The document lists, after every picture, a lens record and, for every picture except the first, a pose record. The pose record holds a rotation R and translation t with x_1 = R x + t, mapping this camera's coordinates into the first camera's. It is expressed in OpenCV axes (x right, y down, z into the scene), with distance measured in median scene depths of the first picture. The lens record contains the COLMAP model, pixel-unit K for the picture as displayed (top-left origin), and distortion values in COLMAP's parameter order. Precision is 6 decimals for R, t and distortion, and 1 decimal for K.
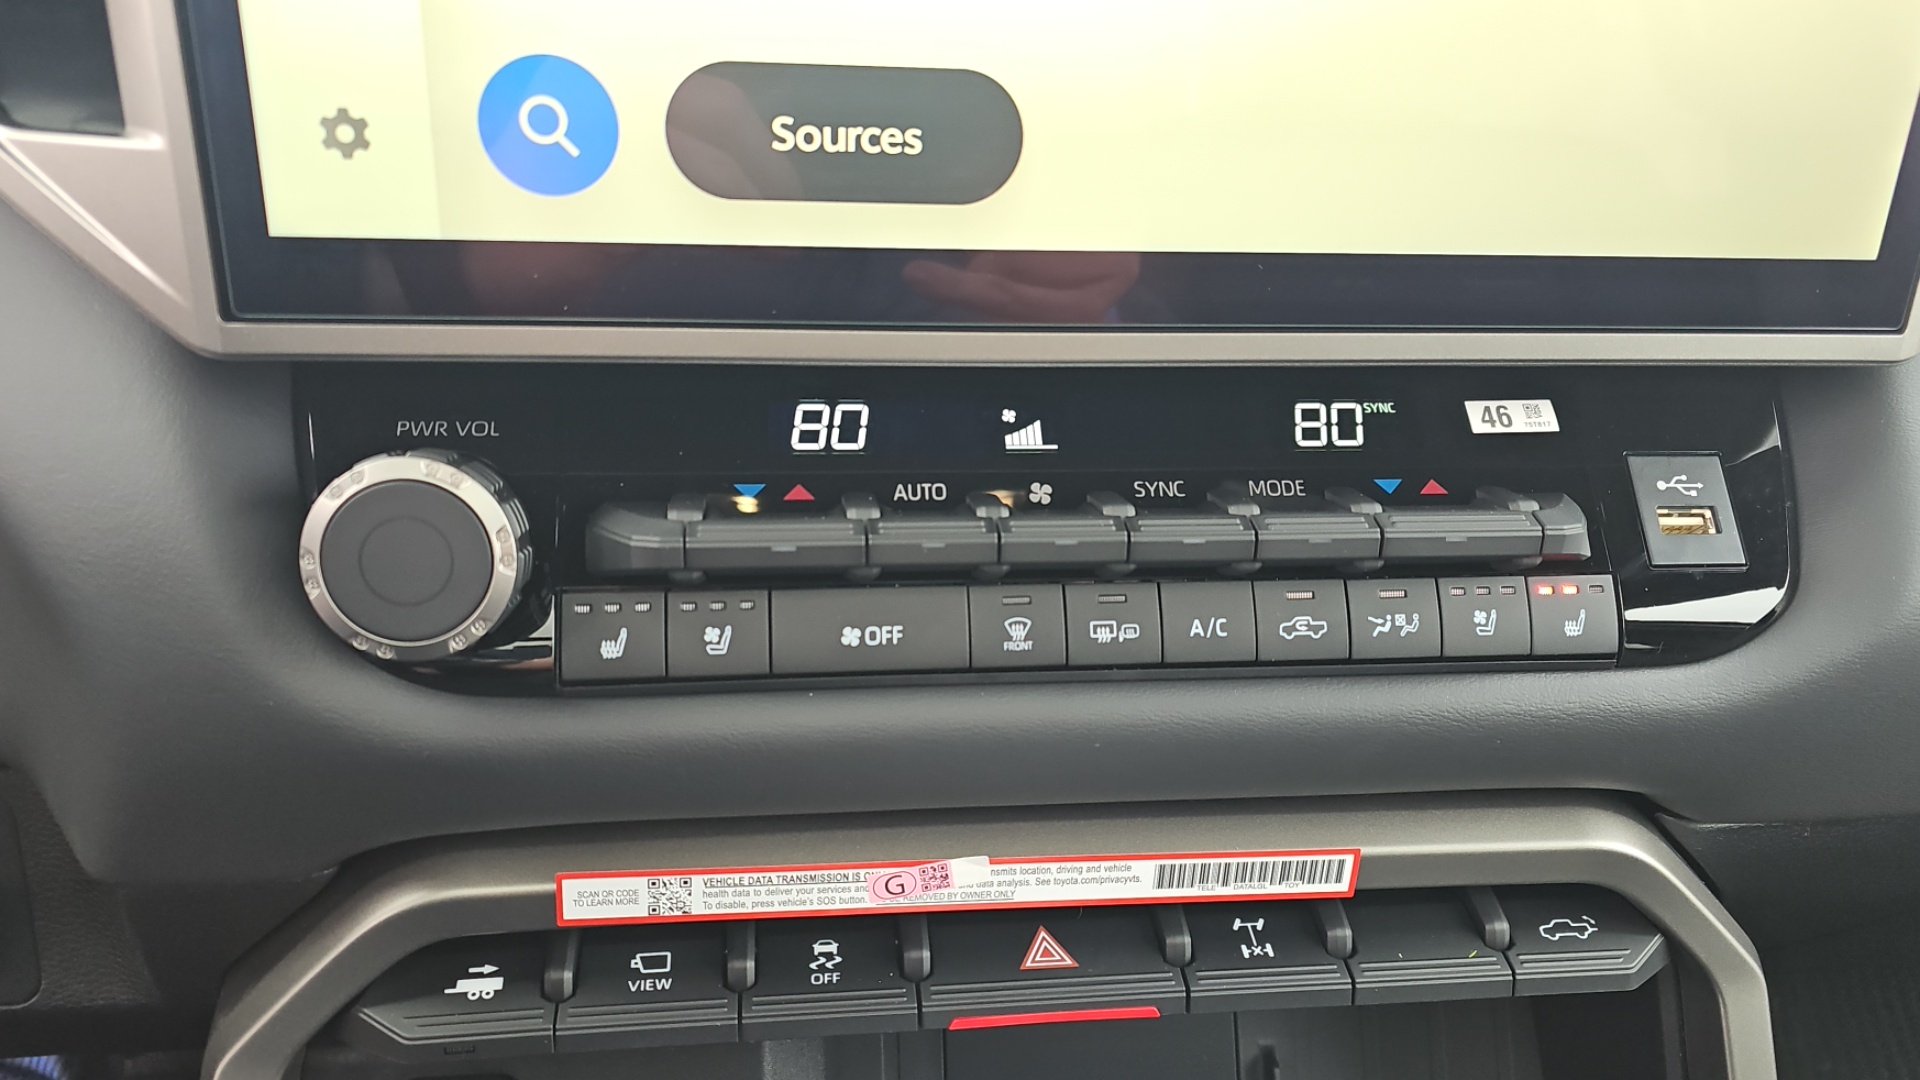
lens RADIAL K [[1372.8, 0, 952.5], [0, 1372.8, 543.7], [0, 0, 1]] dist [0.081552, -0.075737]
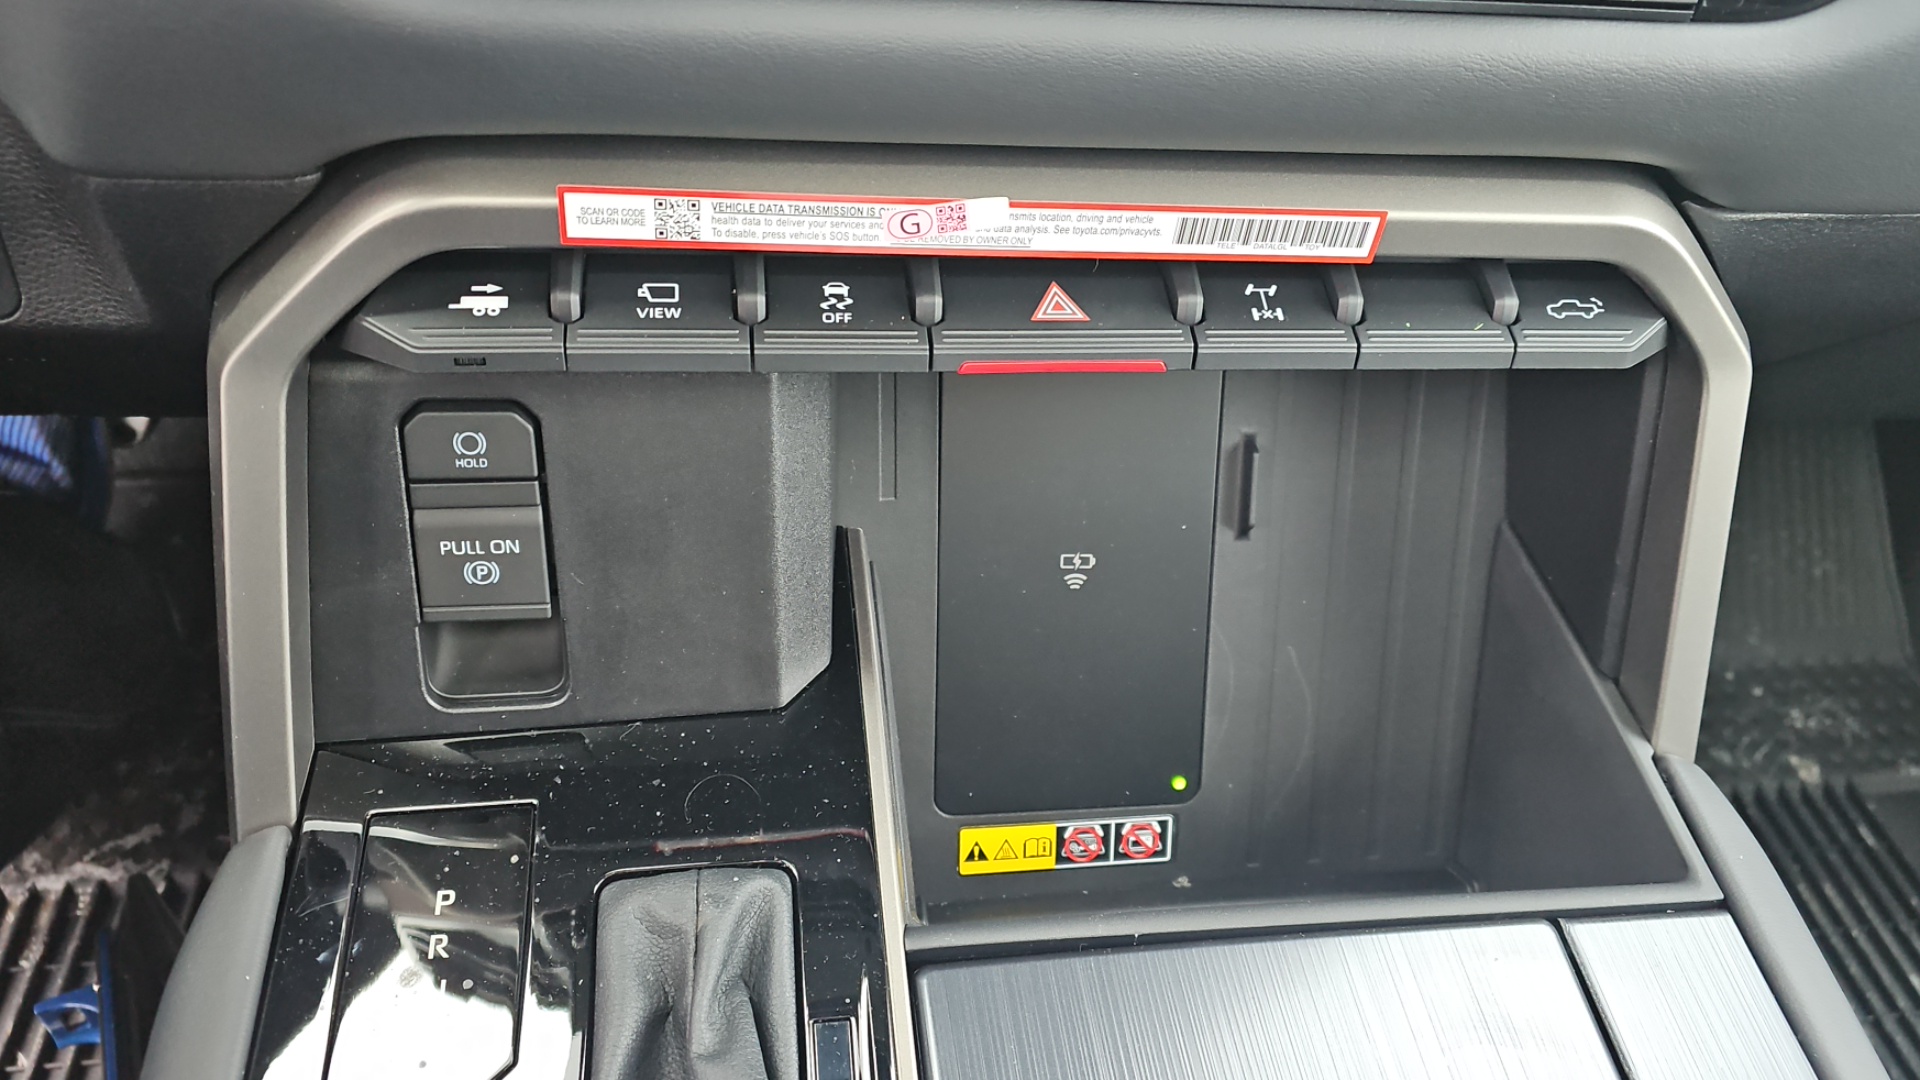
lens RADIAL K [[1372.8, 0, 952.0], [0, 1372.8, 533.5], [0, 0, 1]] dist [0.081552, -0.075737]
pose [[0.998590, 0.037438, 0.037634, -0.040217], [-0.048050, 0.938813, 0.341059, 0.118677], [-0.022563, -0.342387, 0.939288, 0.017616]]
